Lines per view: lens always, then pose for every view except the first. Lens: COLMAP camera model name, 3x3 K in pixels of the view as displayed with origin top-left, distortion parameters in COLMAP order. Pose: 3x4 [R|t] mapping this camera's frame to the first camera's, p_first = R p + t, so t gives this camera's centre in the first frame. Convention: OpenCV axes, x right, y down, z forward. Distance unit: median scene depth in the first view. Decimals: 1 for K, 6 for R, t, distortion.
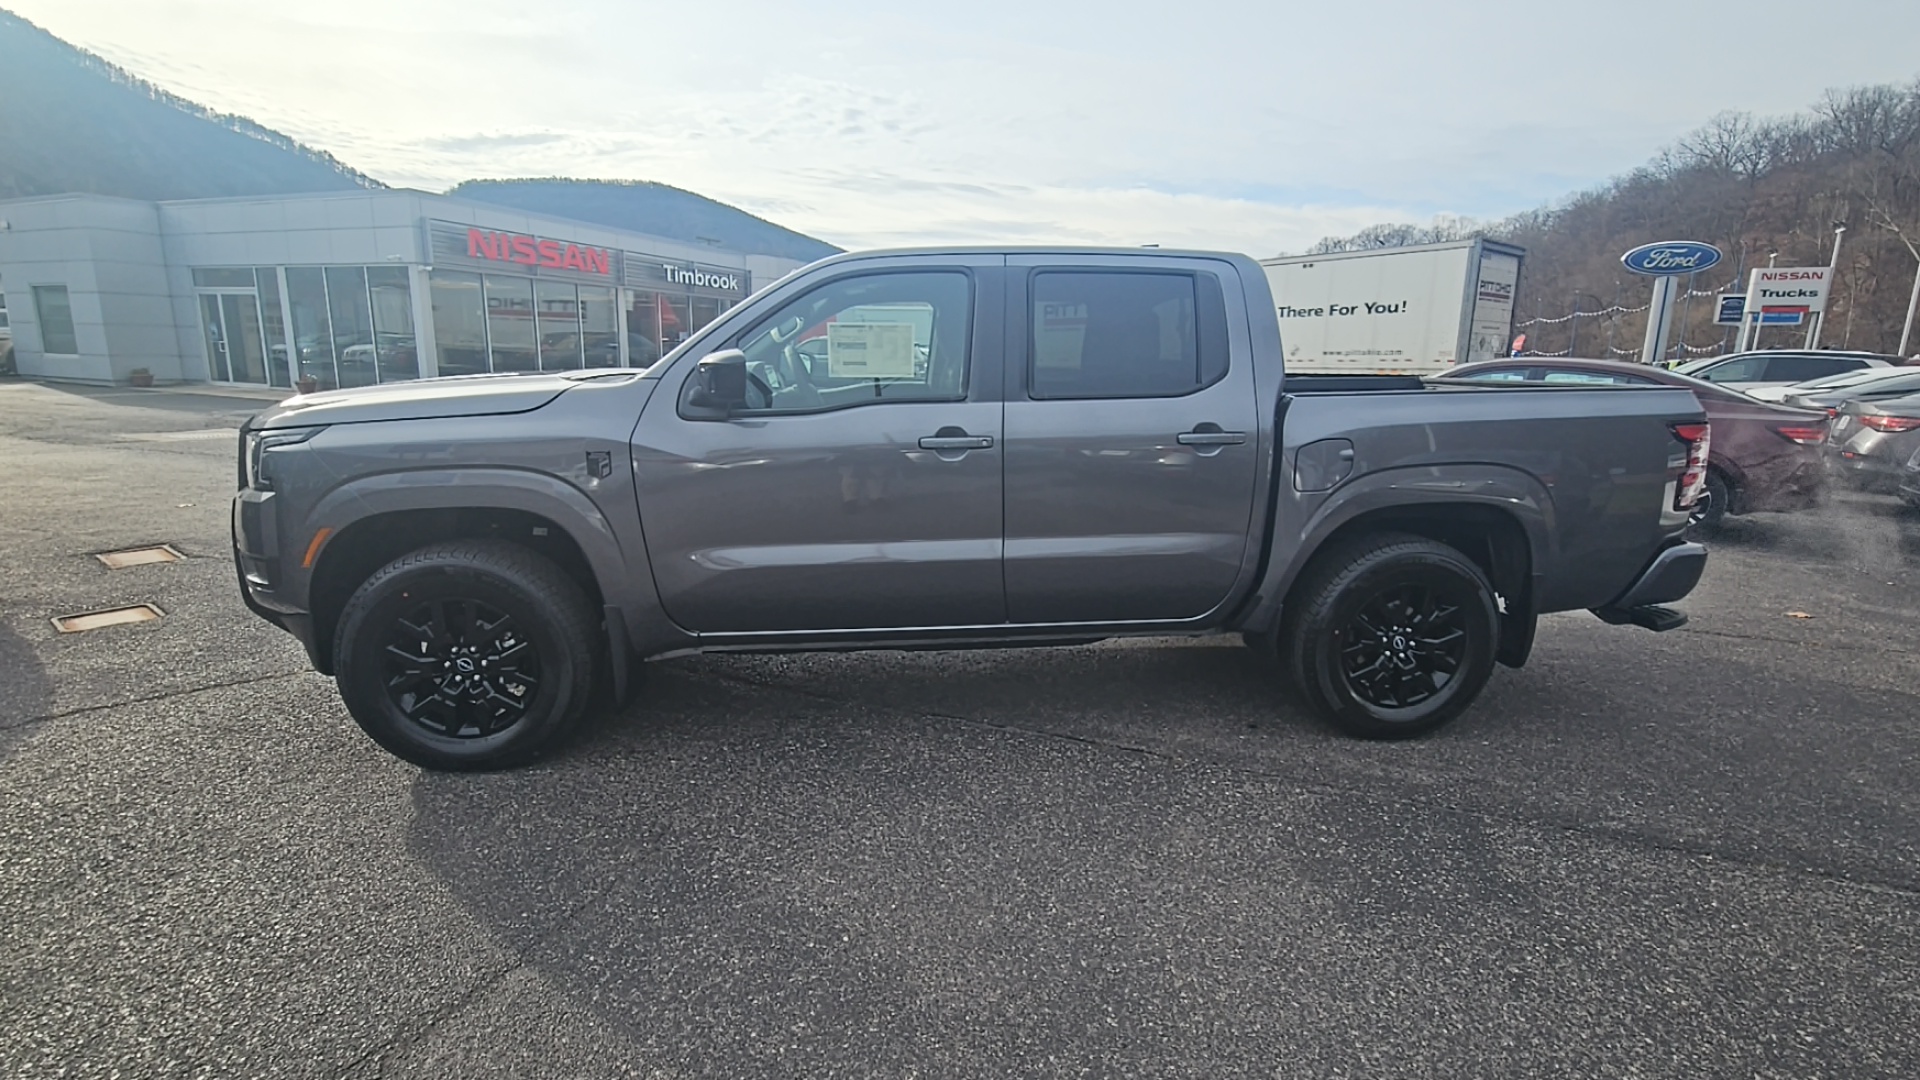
lens RADIAL K [[870.7, 0, 964.3], [0, 870.7, 533.5], [0, 0, 1]] dist [0.015414, -0.007520]
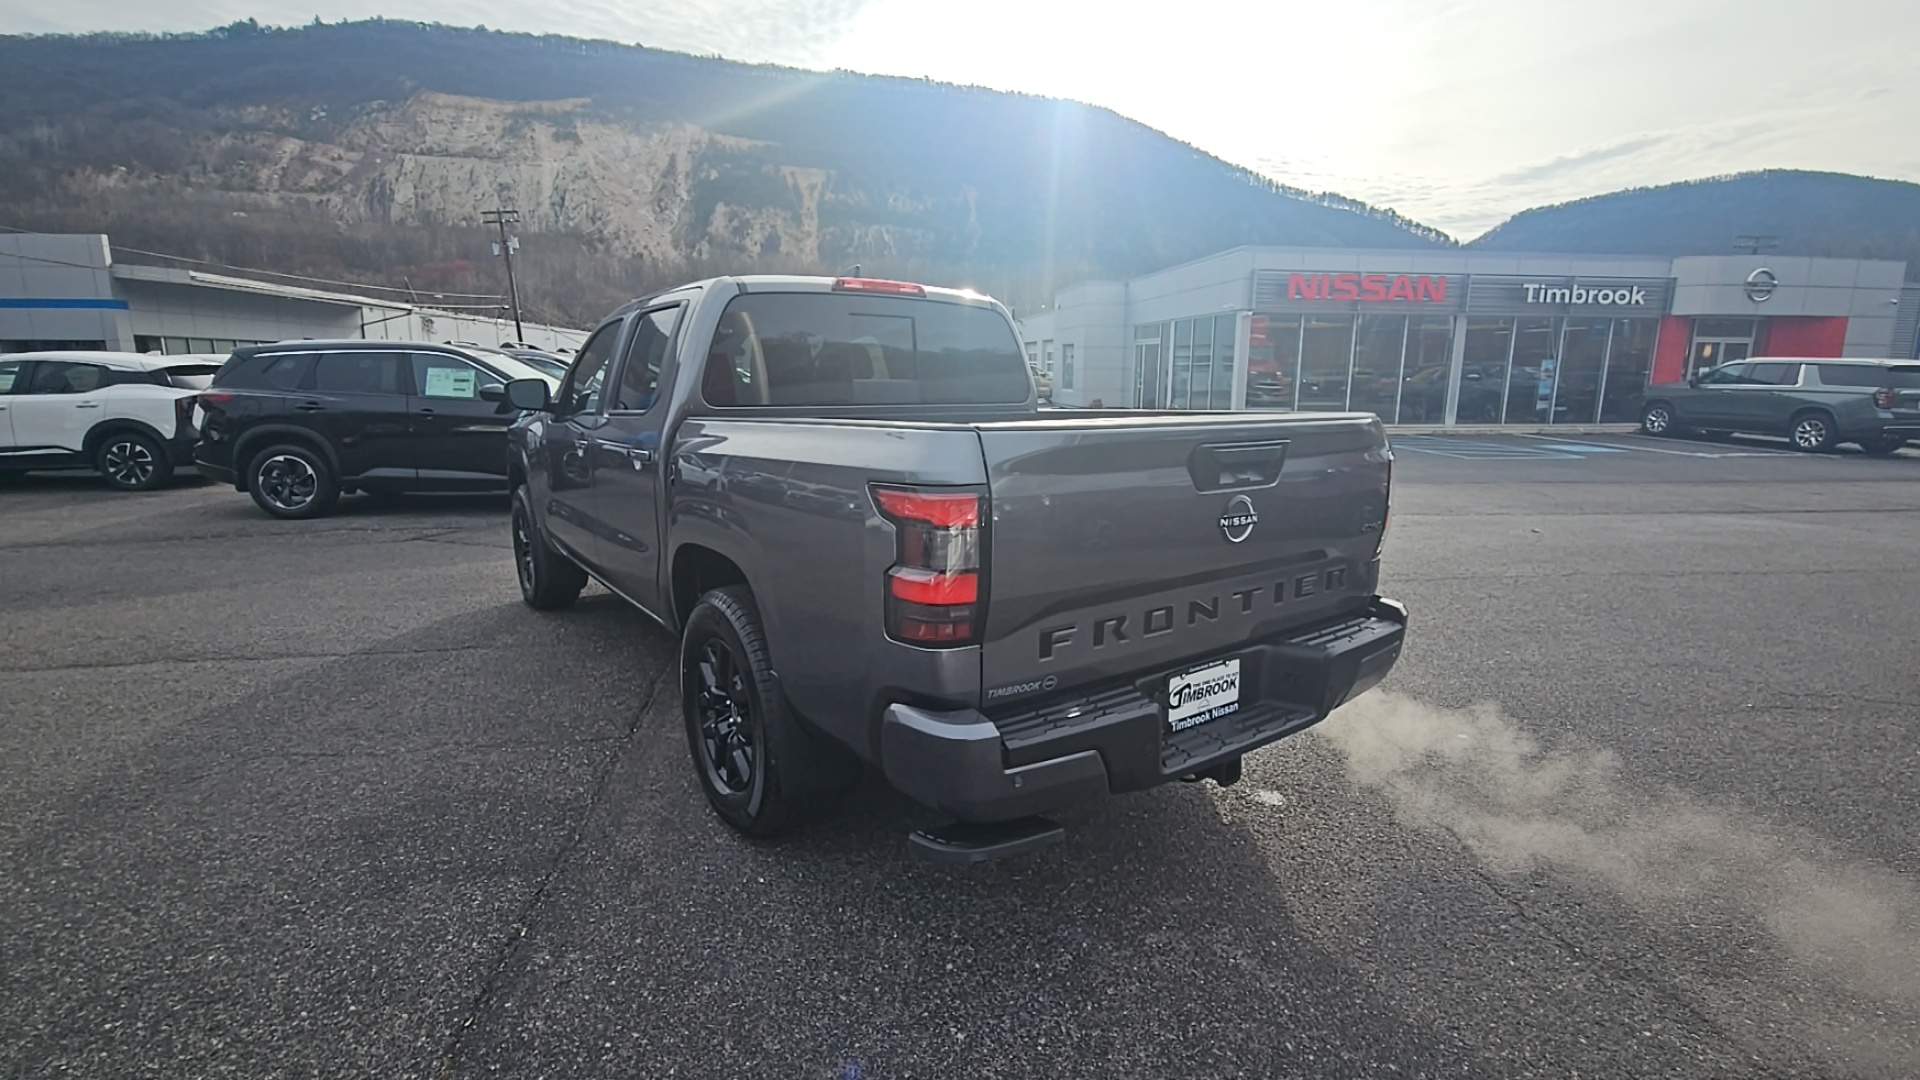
lens RADIAL K [[851.4, 0, 957.0], [0, 851.4, 538.5], [0, 0, 1]] dist [0.017064, -0.006869]
pose [[0.490423, 0.149524, -0.858561, 0.214850], [-0.171783, 0.982428, 0.072972, -0.023844], [0.854386, 0.111700, 0.507491, 0.121963]]
